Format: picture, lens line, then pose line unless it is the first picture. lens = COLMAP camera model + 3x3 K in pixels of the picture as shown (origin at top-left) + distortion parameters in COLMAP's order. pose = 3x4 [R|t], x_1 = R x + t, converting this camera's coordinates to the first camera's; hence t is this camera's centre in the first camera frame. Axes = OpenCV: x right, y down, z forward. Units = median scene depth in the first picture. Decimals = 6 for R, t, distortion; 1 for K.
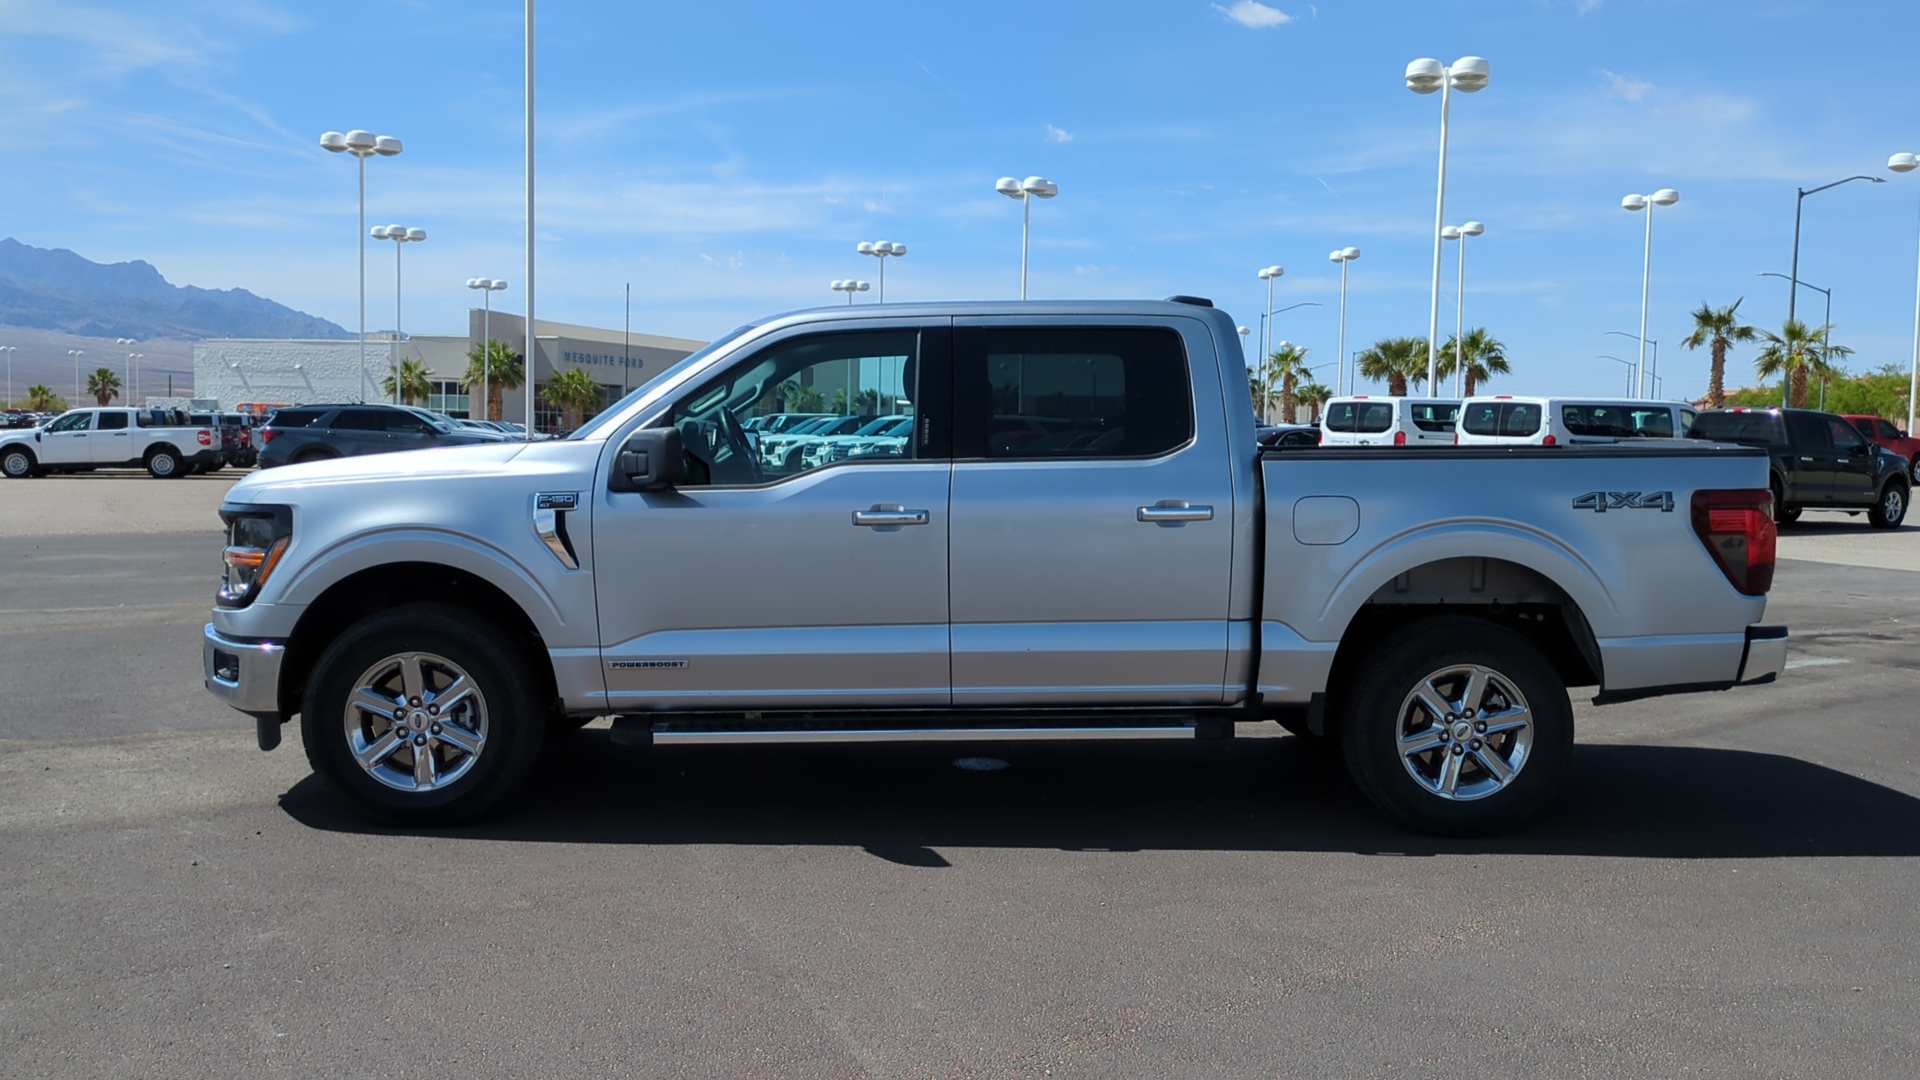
lens RADIAL K [[1667.0, 0, 978.5], [0, 1667.0, 537.9], [0, 0, 1]] dist [0.047853, -0.022646]
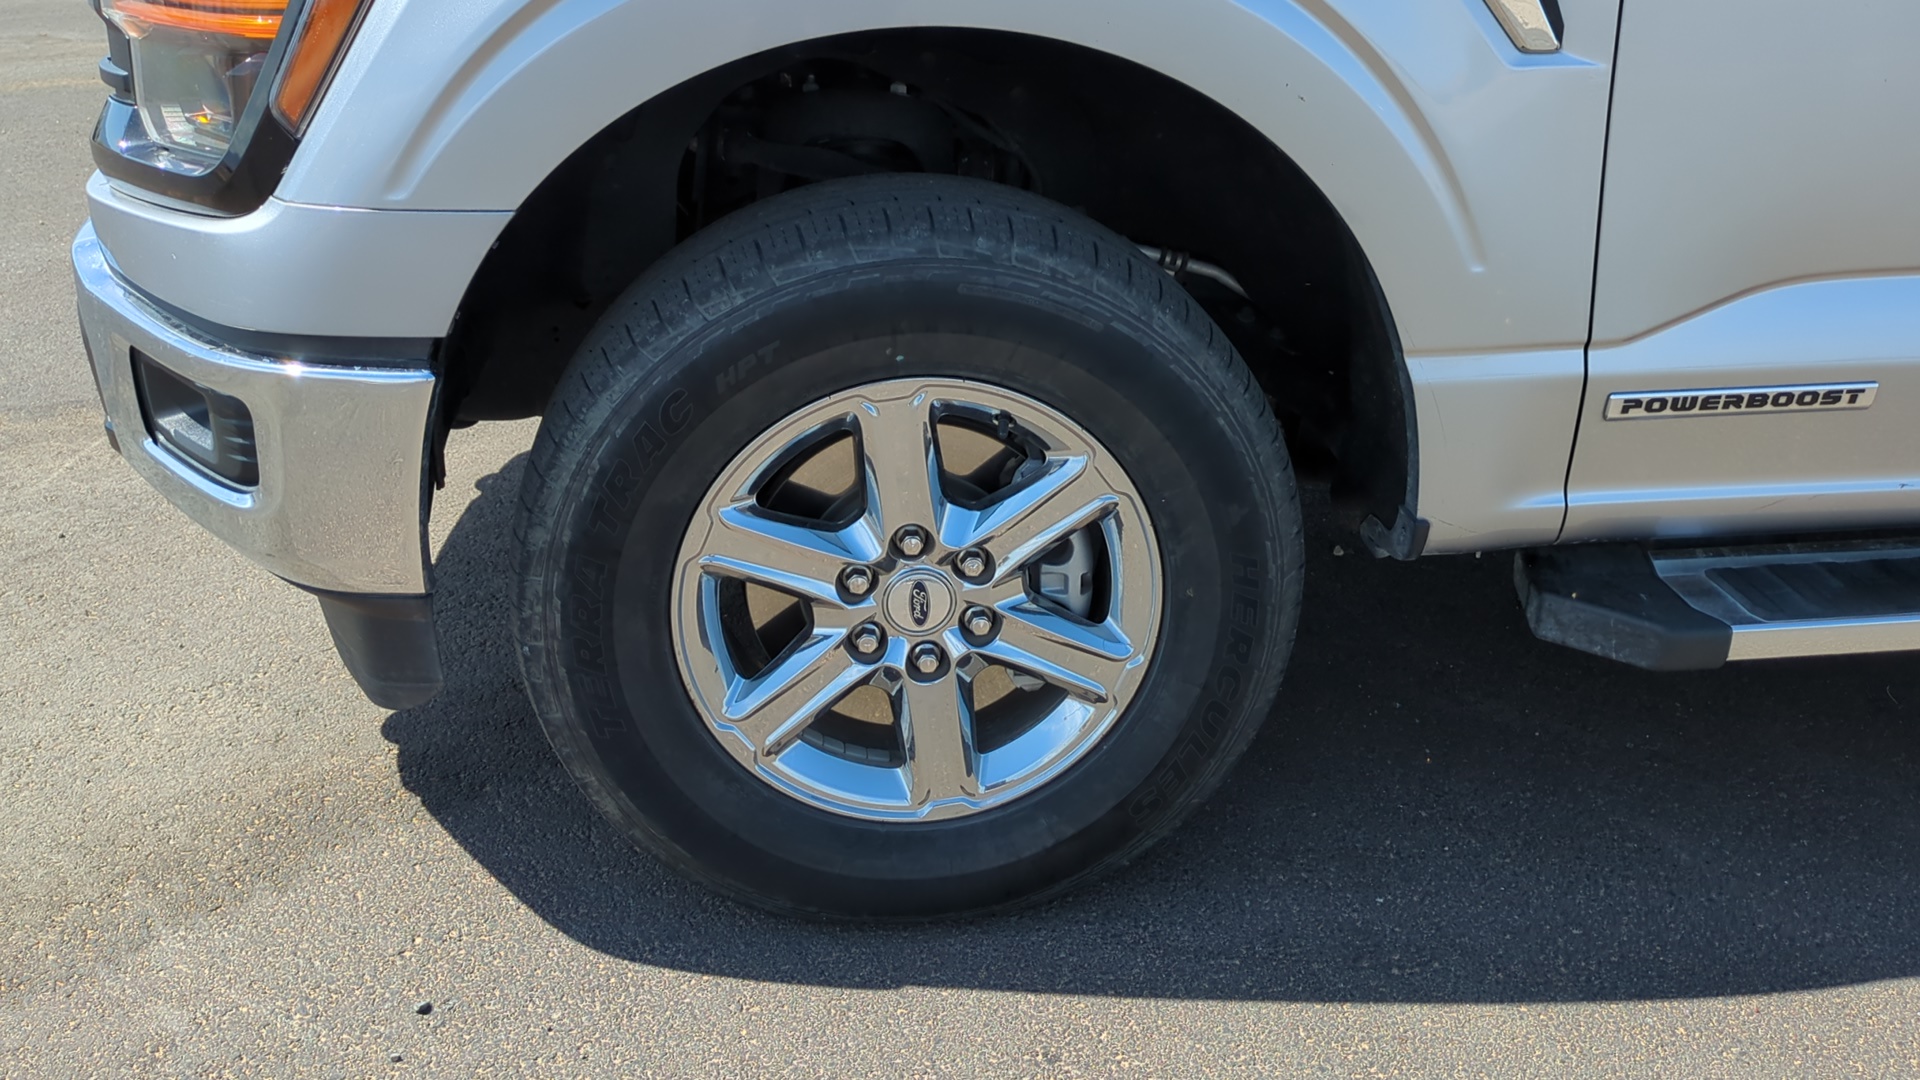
lens RADIAL K [[1667.0, 0, 978.5], [0, 1667.0, 537.9], [0, 0, 1]] dist [0.047853, -0.022646]
pose [[0.995777, -0.032534, 0.085847, -0.347916], [0.002848, 0.945598, 0.325325, 0.005076], [-0.091761, -0.323706, 0.941698, 0.731590]]
